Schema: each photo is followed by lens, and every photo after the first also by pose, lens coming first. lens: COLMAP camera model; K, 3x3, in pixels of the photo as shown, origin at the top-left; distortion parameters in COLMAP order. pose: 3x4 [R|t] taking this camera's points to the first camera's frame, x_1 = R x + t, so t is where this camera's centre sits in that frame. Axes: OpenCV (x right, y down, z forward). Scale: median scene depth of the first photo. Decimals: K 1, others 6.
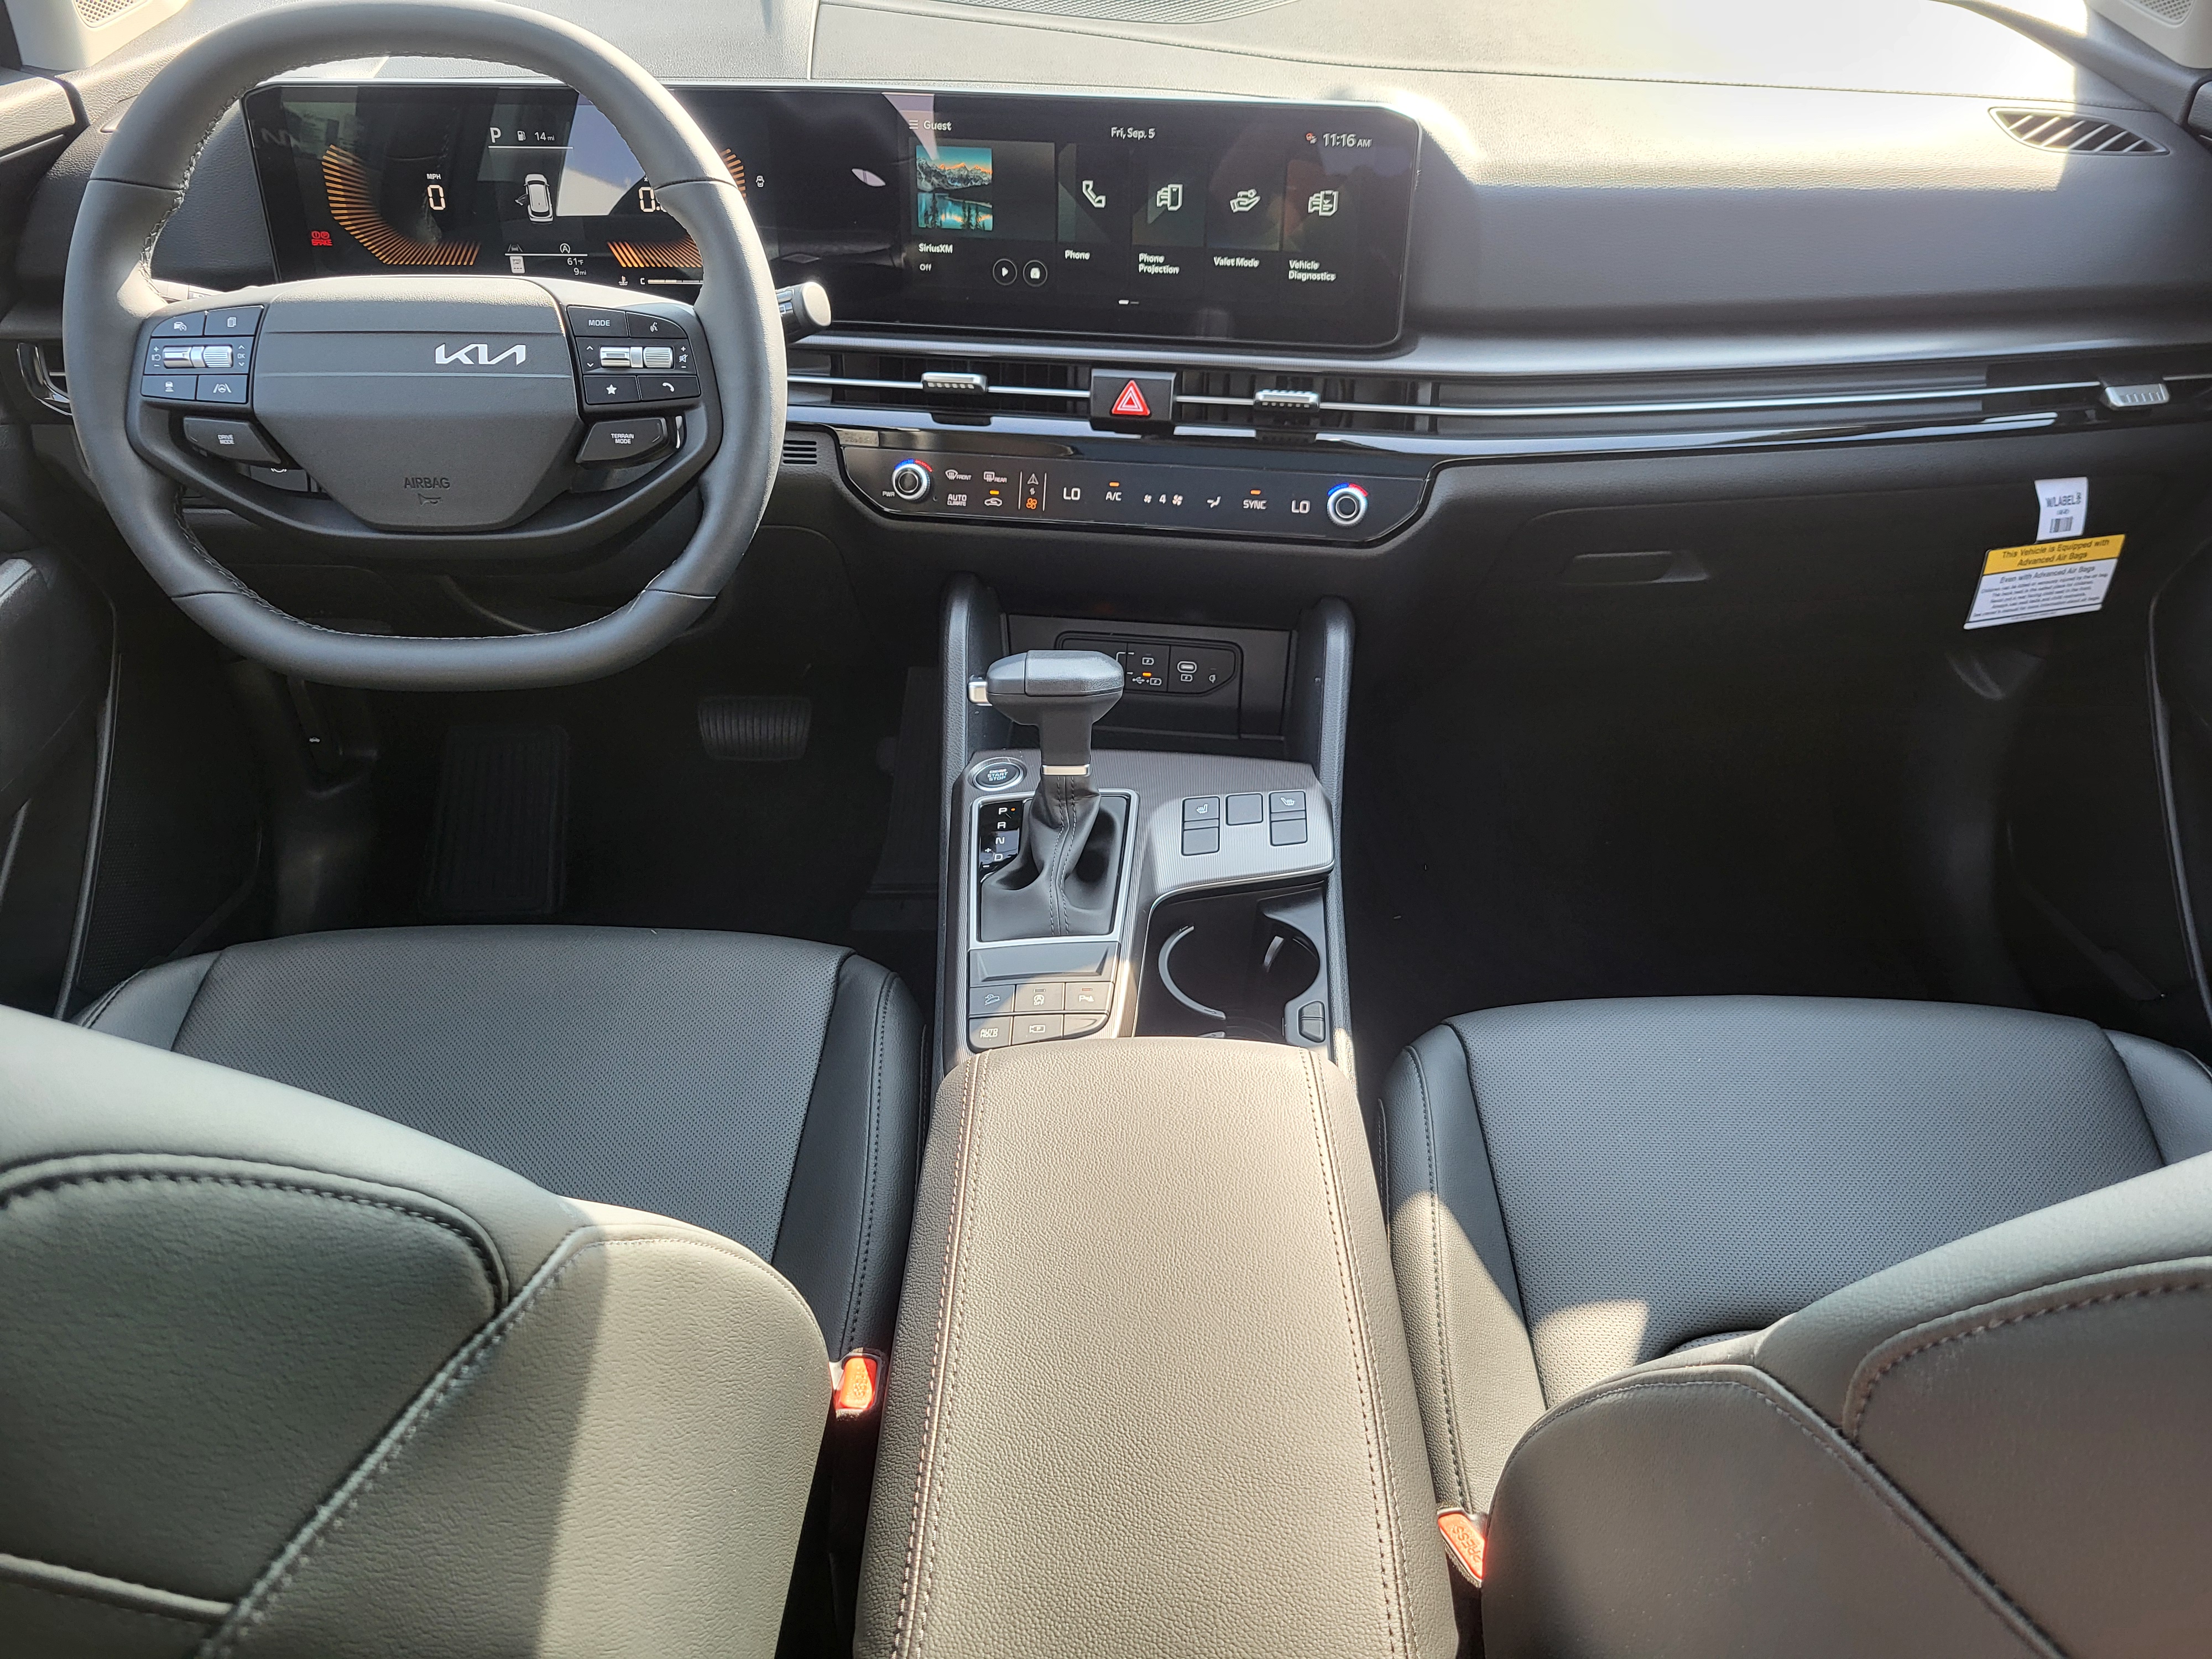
lens RADIAL K [[1681.8, 0, 1149.9], [0, 1681.8, 818.2], [0, 0, 1]] dist [0.026367, -0.009703]
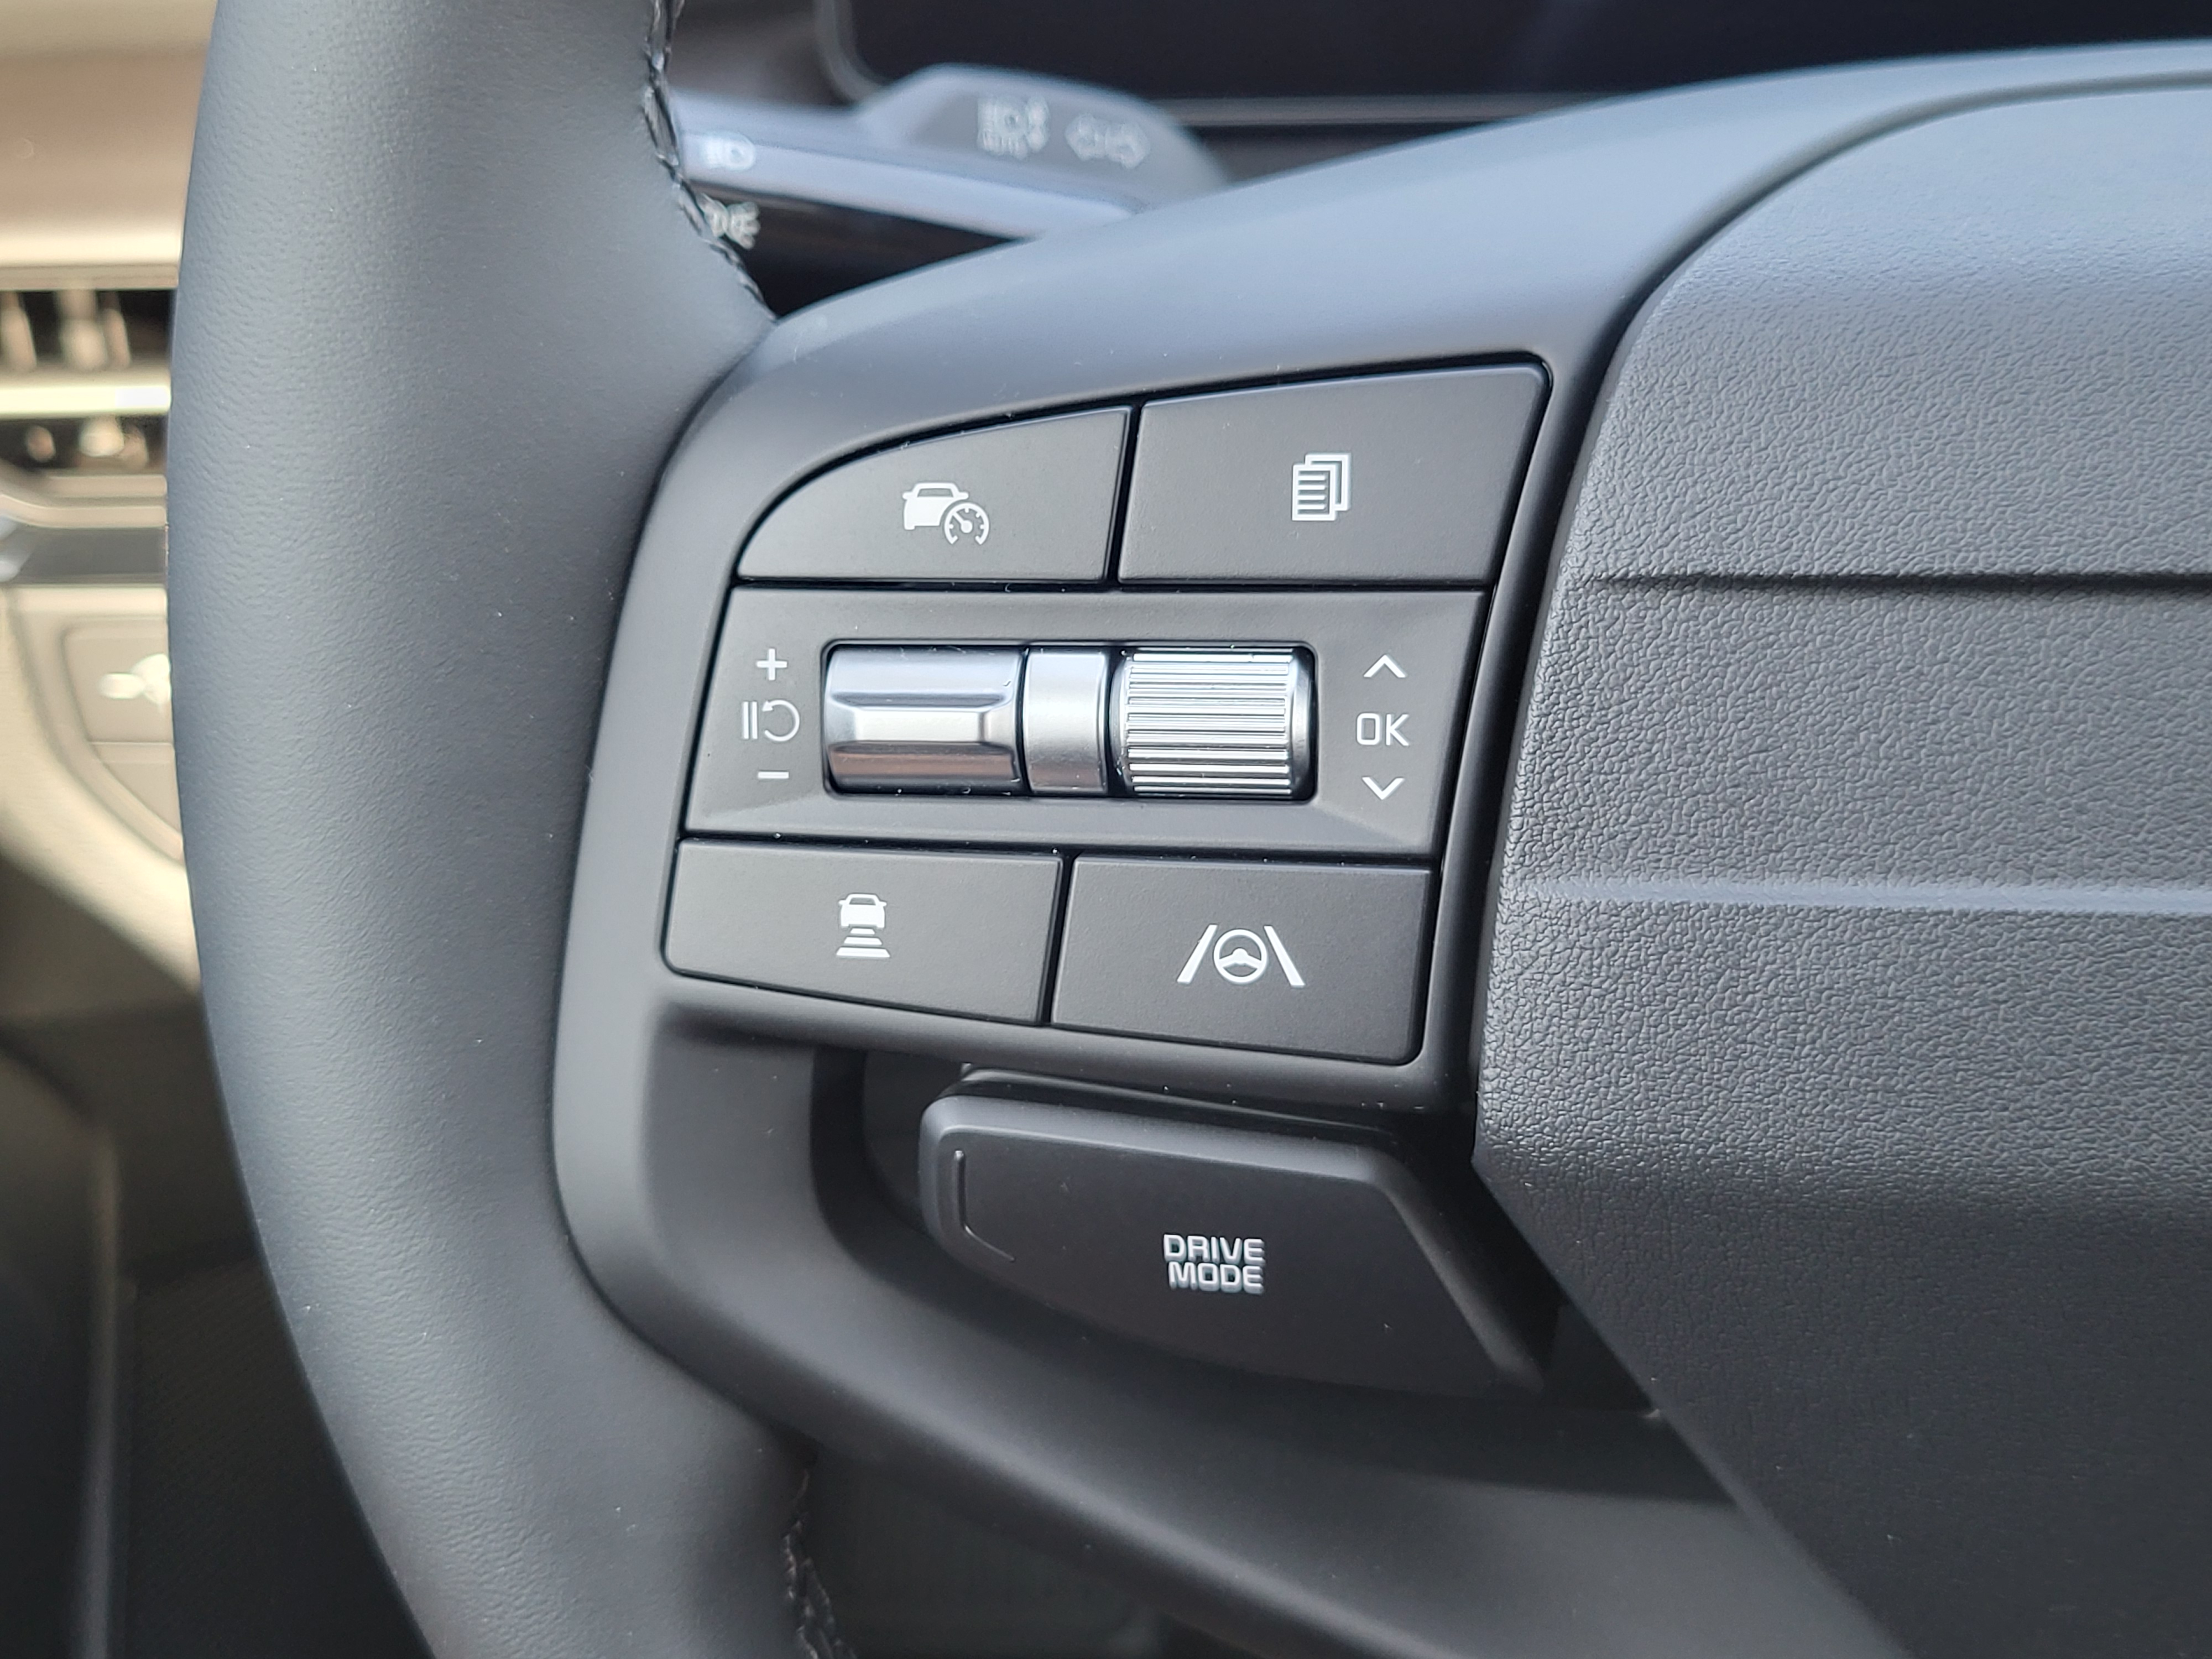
lens RADIAL K [[2604.6, 0, 1108.4], [0, 2604.6, 717.7], [0, 0, 1]] dist [0.015277, 0.000217]
pose [[0.991989, 0.005472, -0.126204, -0.442795], [0.000242, 0.998977, 0.045216, -0.236085], [0.126322, -0.044884, 0.990973, 0.655589]]
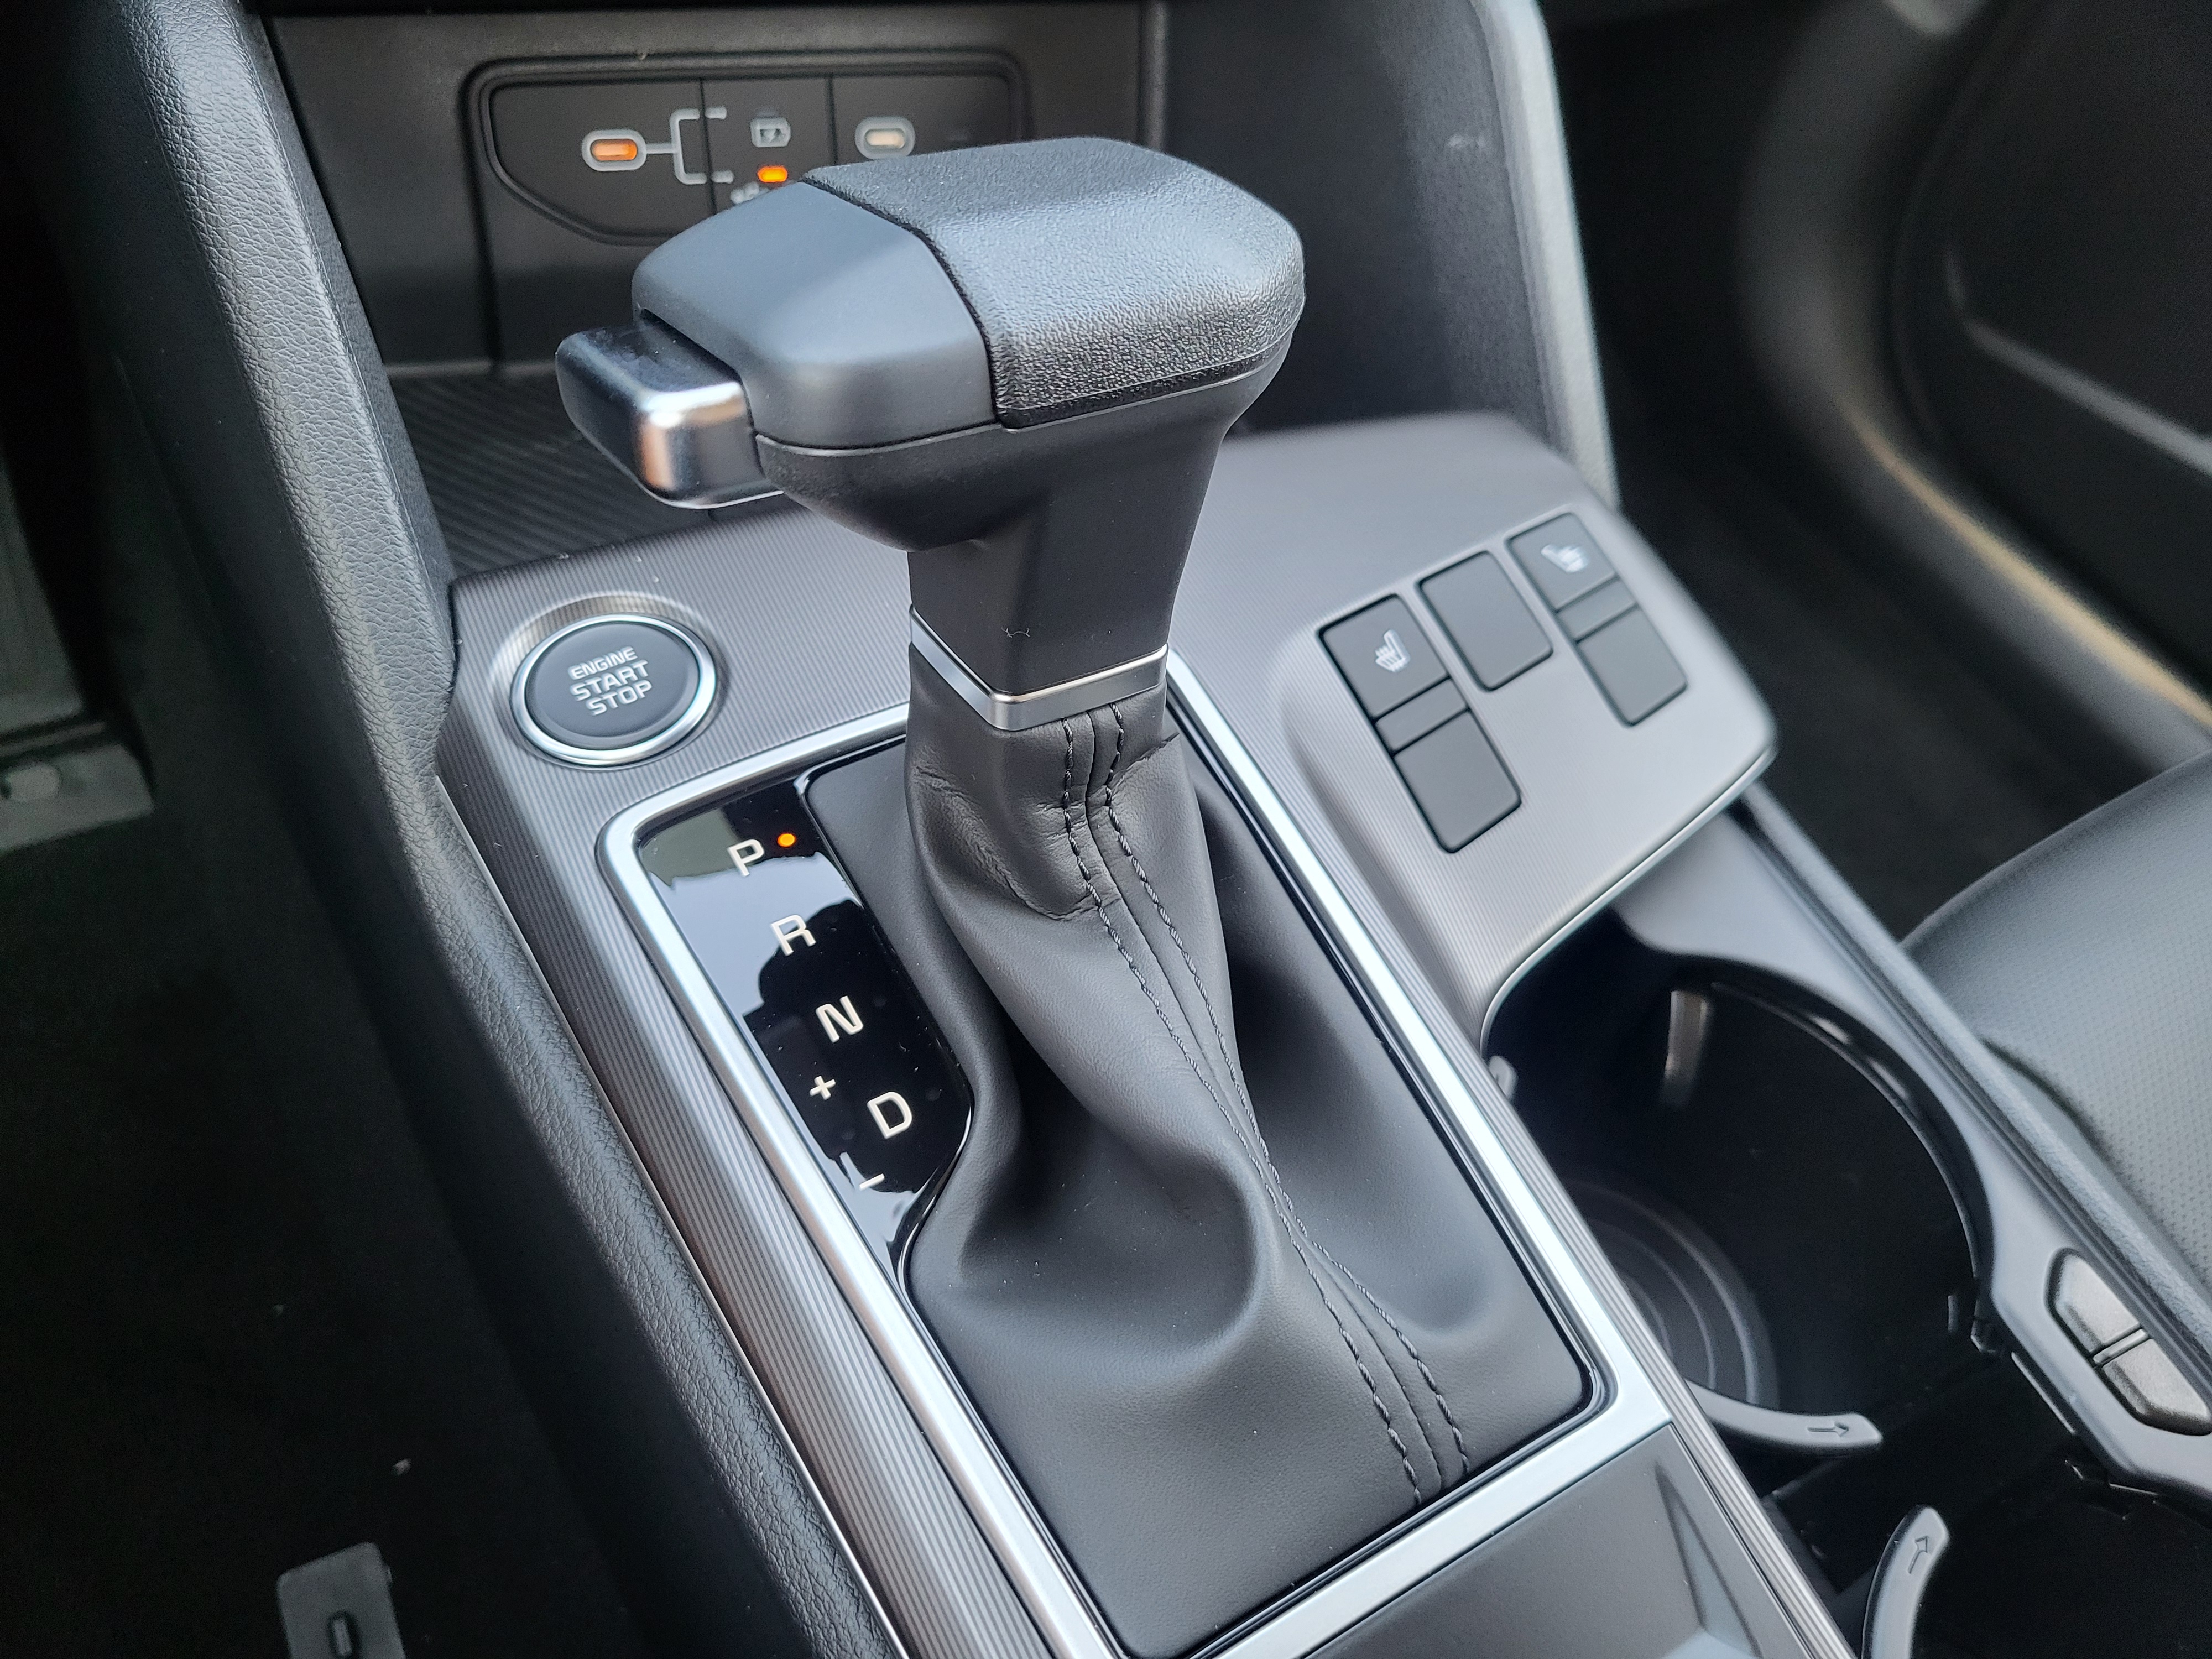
lens RADIAL K [[1708.3, 0, 1142.8], [0, 1708.3, 820.1], [0, 0, 1]] dist [0.002130, 0.002526]
pose [[0.850792, -0.290813, 0.437698, -0.141355], [0.132283, 0.924614, 0.357198, -0.088666], [-0.508580, -0.246001, 0.825124, 0.733639]]
